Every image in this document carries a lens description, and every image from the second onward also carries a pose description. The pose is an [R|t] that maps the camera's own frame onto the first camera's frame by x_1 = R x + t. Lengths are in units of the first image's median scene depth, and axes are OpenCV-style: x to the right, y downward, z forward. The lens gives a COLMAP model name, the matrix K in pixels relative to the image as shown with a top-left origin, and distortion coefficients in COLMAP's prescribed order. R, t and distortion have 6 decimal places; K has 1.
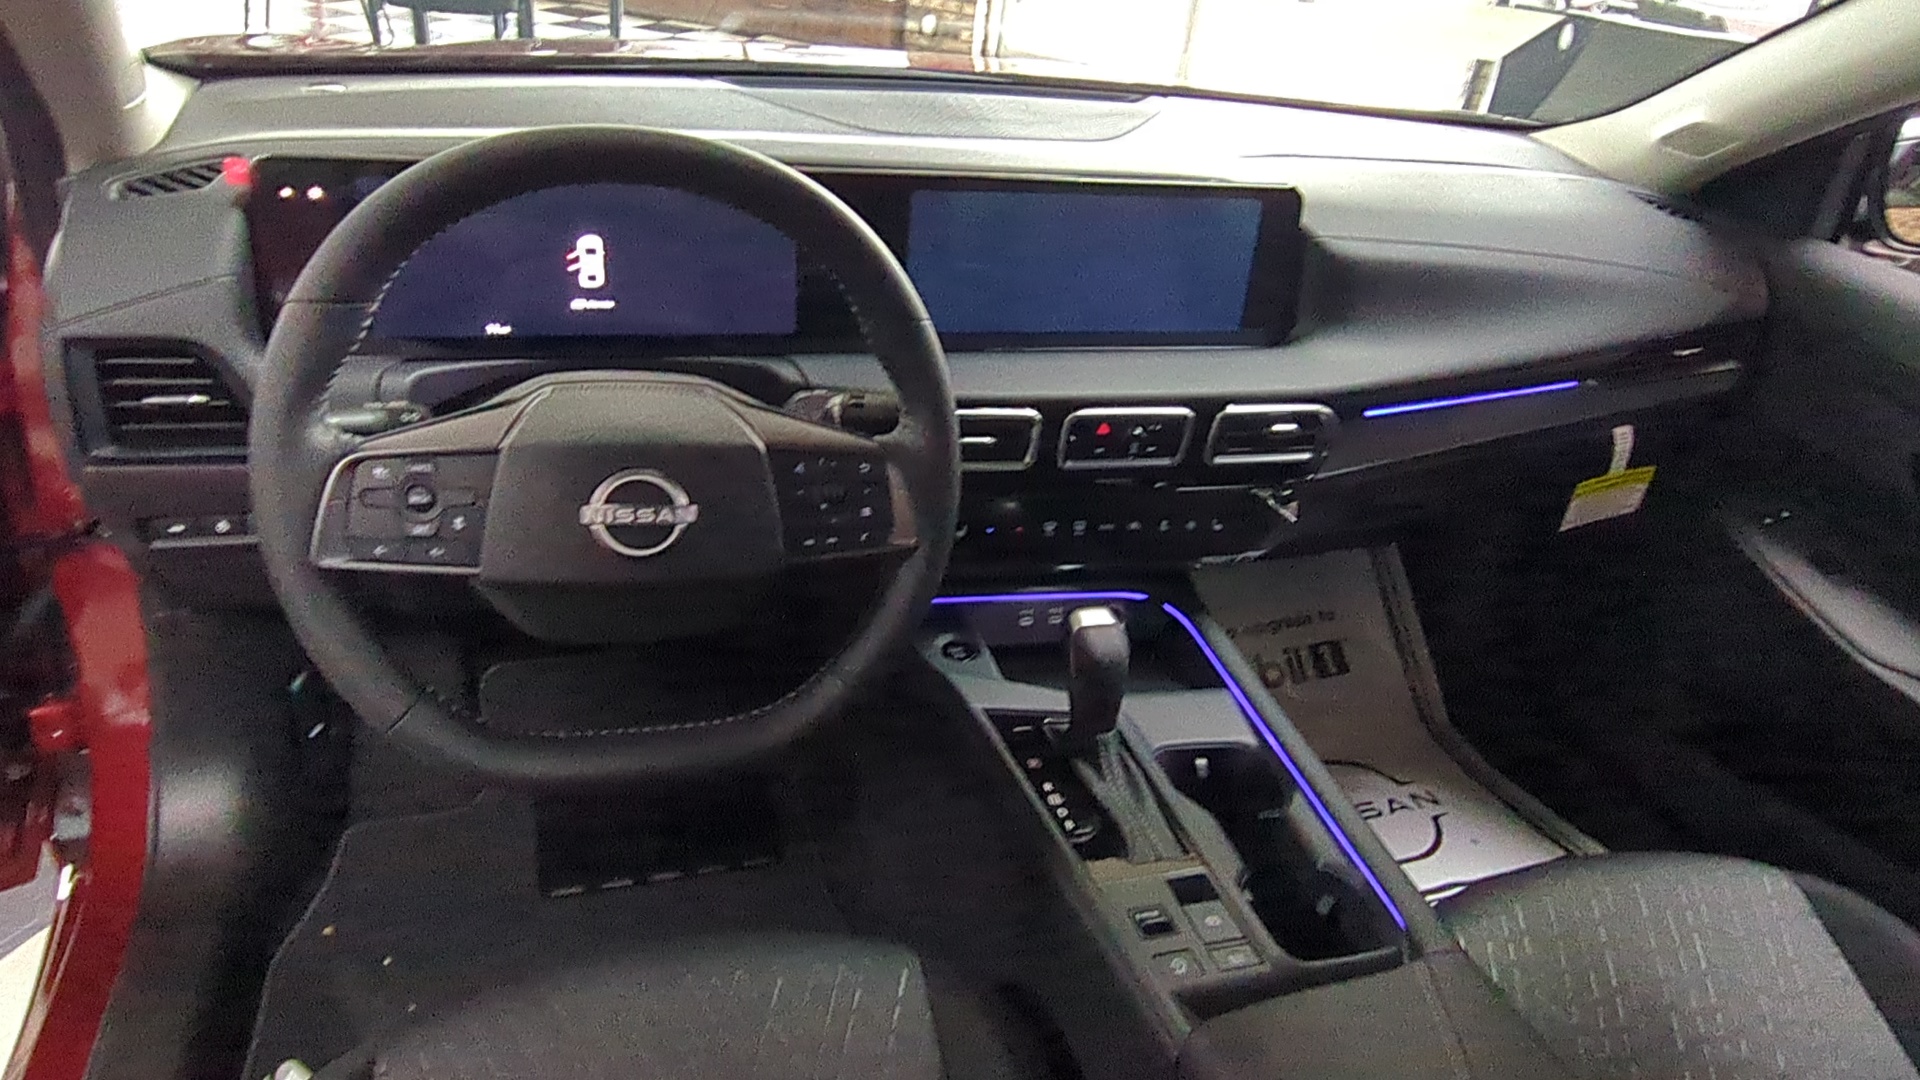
lens RADIAL K [[1289.3, 0, 968.2], [0, 1289.3, 550.8], [0, 0, 1]] dist [0.007393, -0.006414]
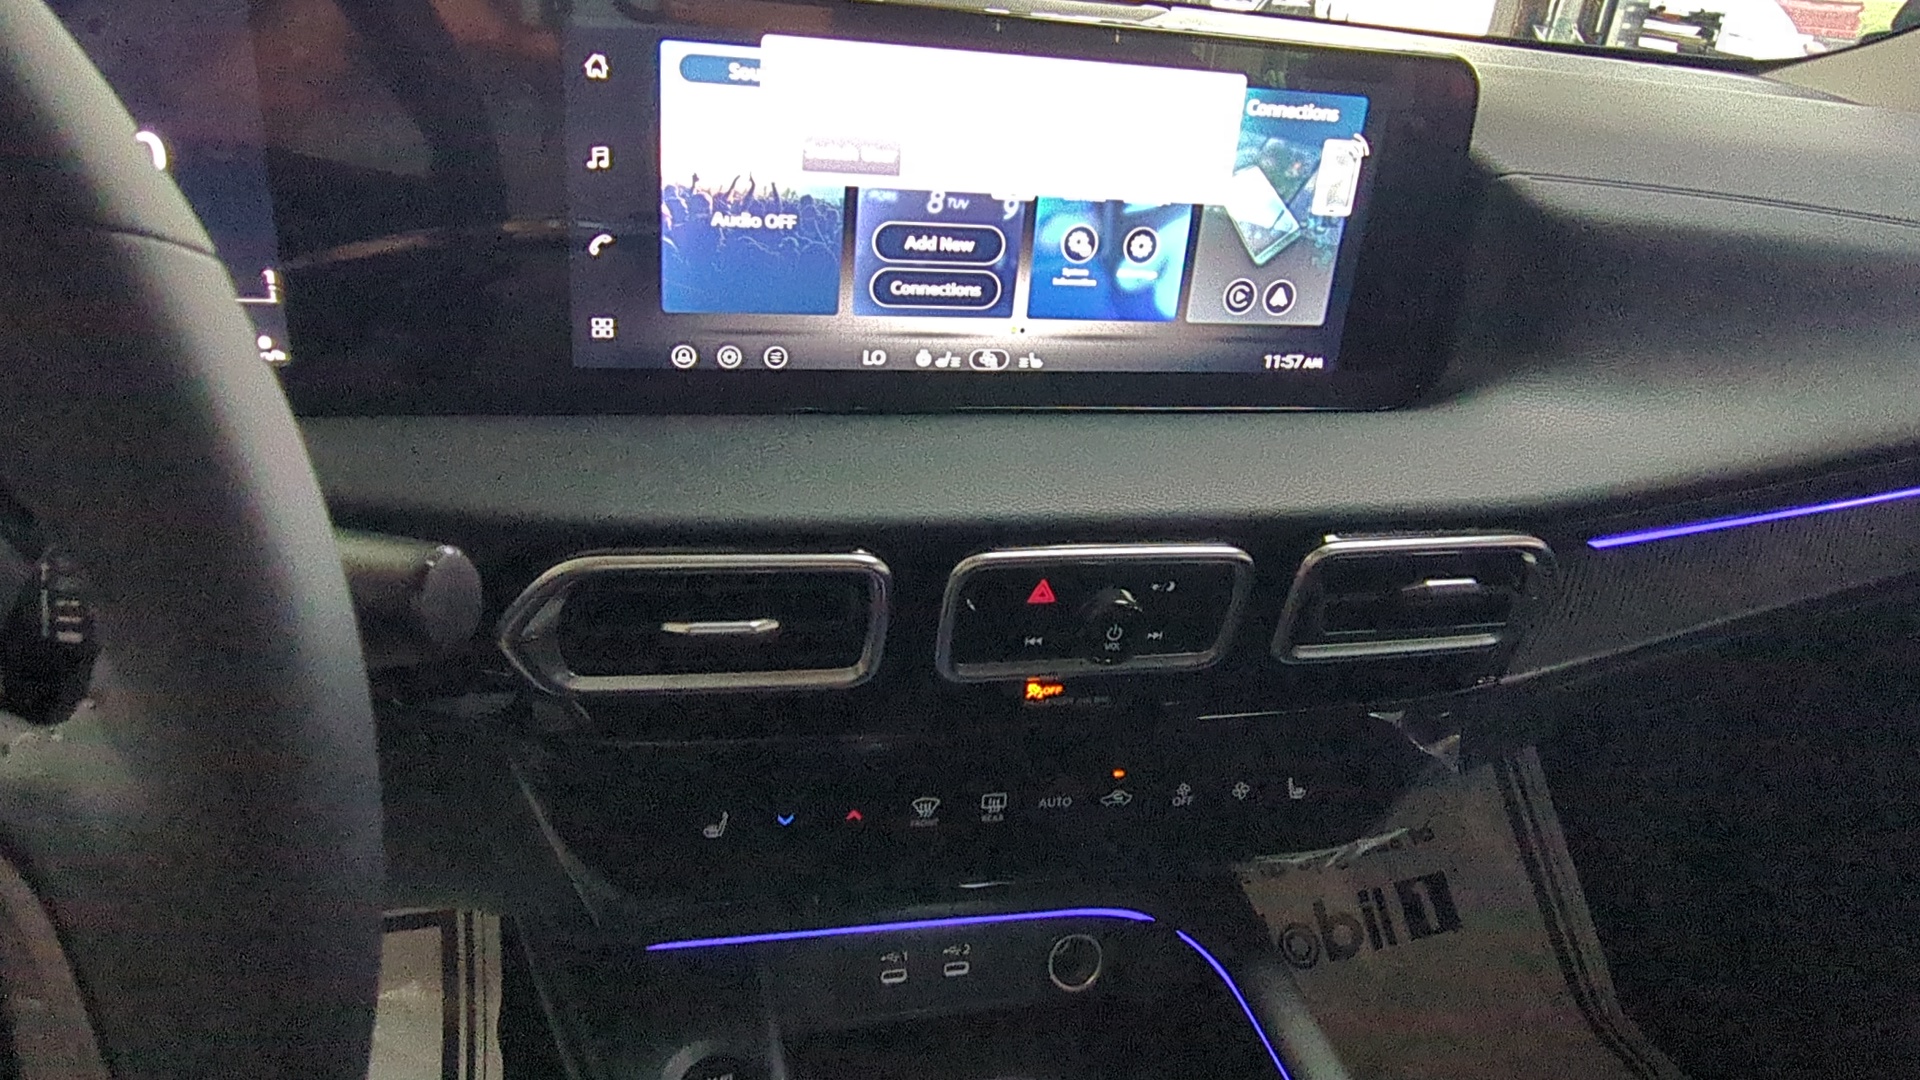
lens RADIAL K [[1289.3, 0, 953.4], [0, 1289.3, 537.8], [0, 0, 1]] dist [0.007393, -0.006414]
pose [[0.999990, 0.001421, -0.004283, 0.074071], [-0.001744, 0.997082, -0.076313, -0.076620], [0.004162, 0.076319, 0.997075, 0.548503]]
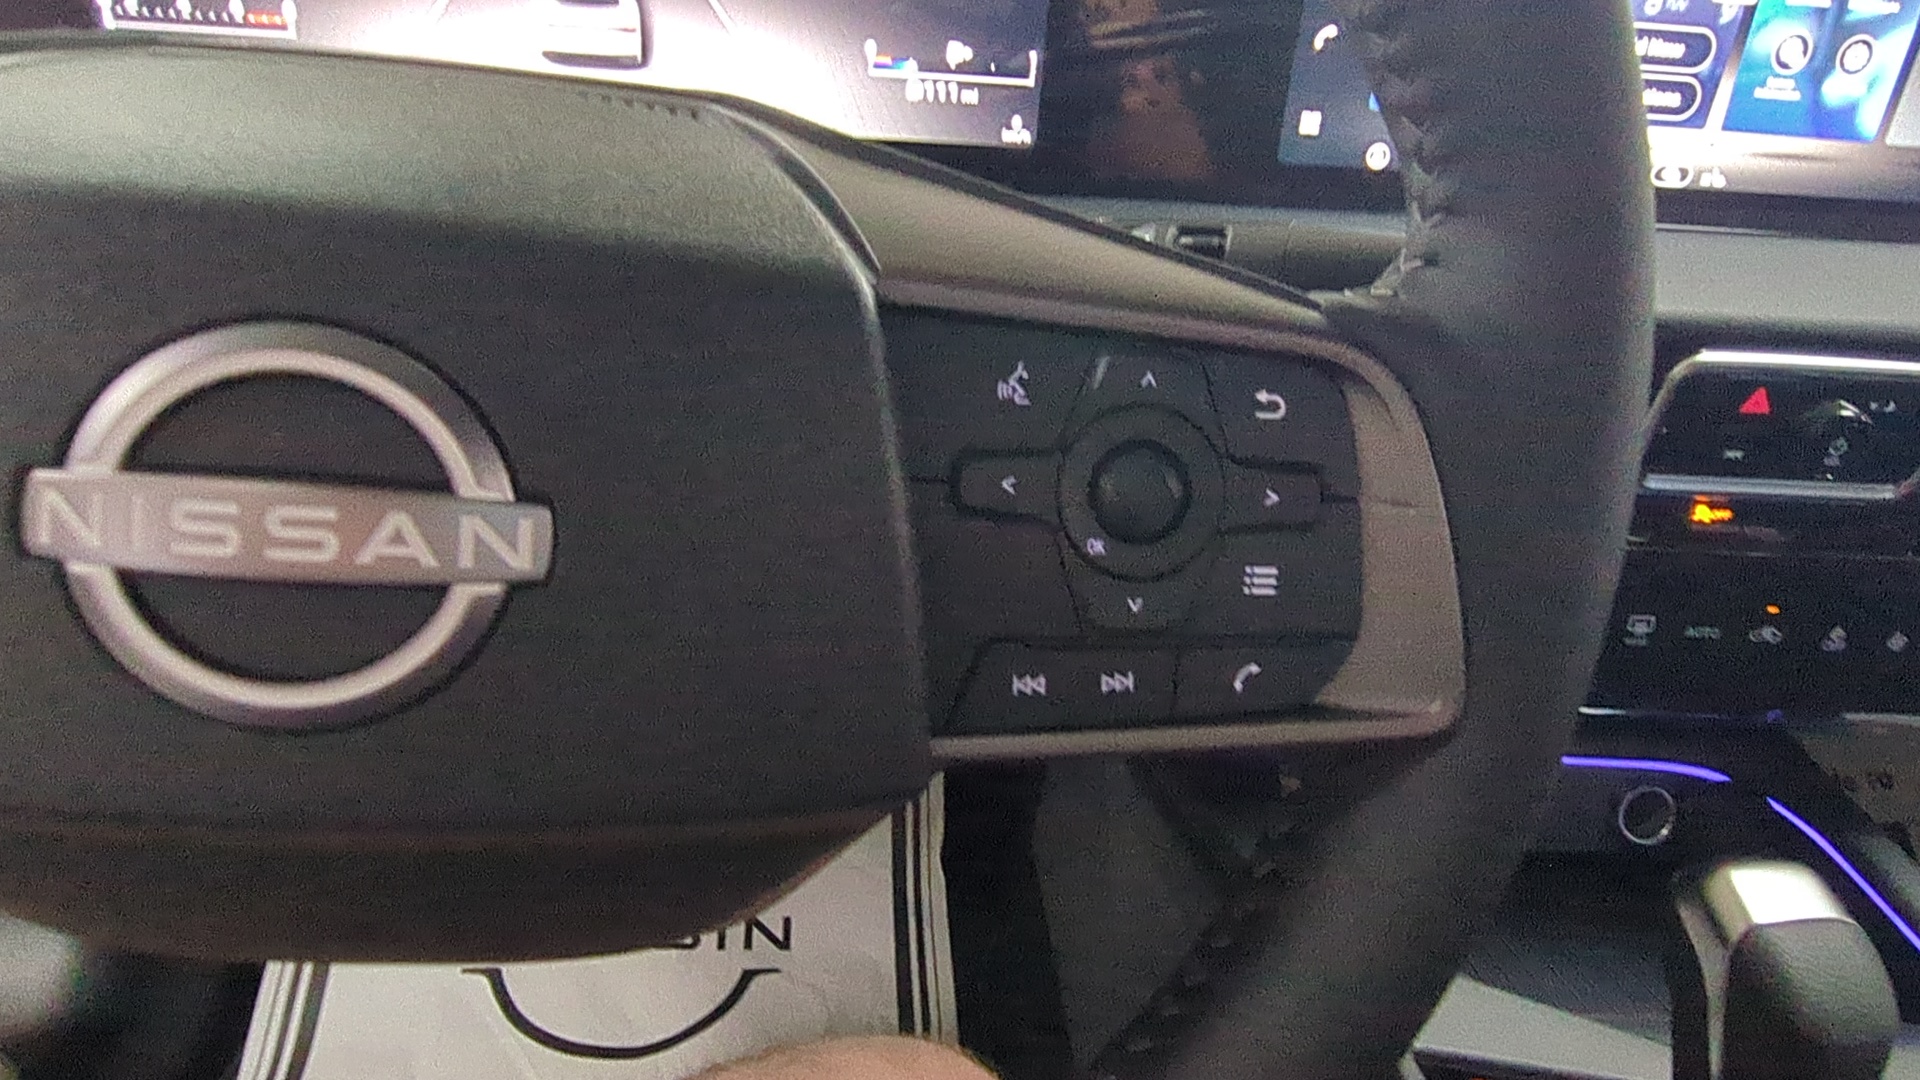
lens RADIAL K [[1289.3, 0, 959.0], [0, 1289.3, 543.4], [0, 0, 1]] dist [0.007393, -0.006414]
pose [[0.980920, 0.073287, -0.180069, -0.064924], [-0.078512, 0.996669, -0.022050, -0.019376], [0.177853, 0.035767, 0.983407, 0.522392]]
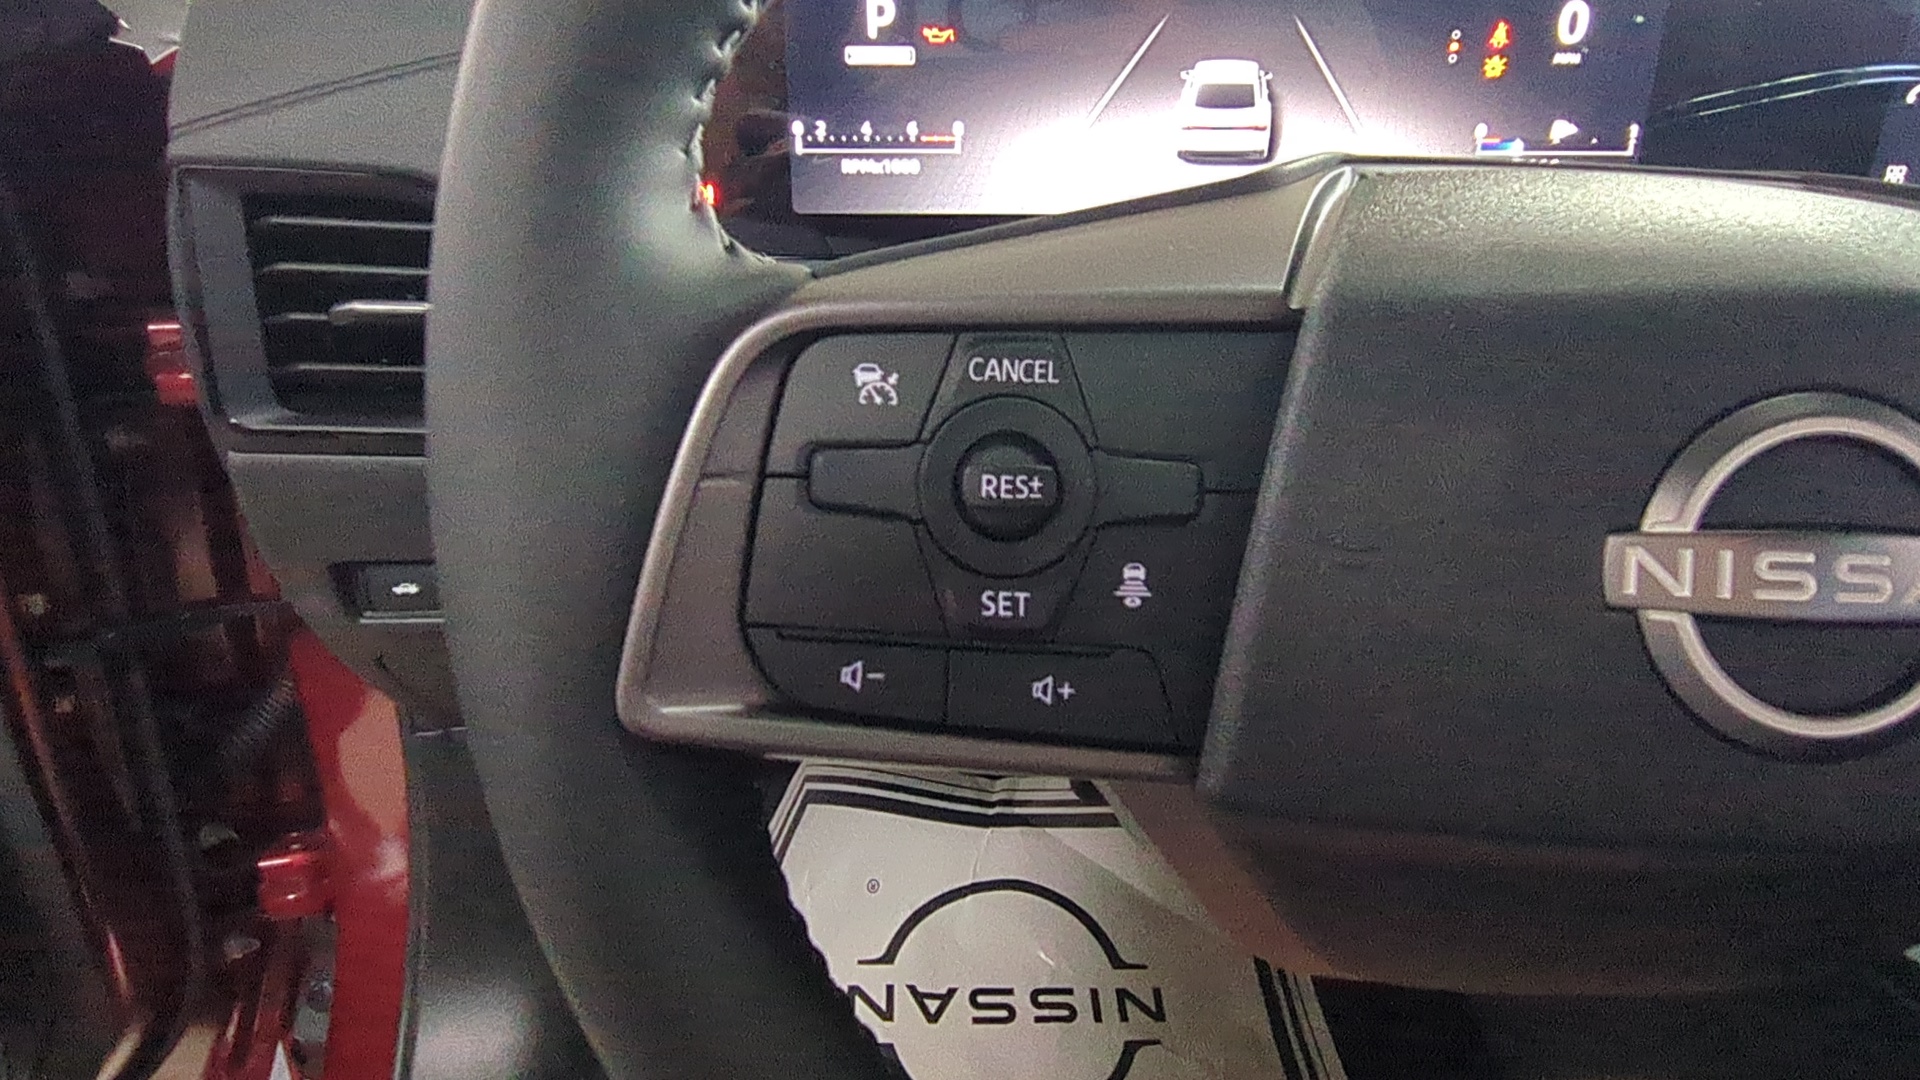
lens RADIAL K [[1289.3, 0, 971.1], [0, 1289.3, 521.8], [0, 0, 1]] dist [0.007393, -0.006414]
pose [[0.969904, 0.019683, -0.242692, -0.231468], [-0.043021, 0.994899, -0.091241, -0.005536], [0.239658, 0.098936, 0.965803, 0.468640]]
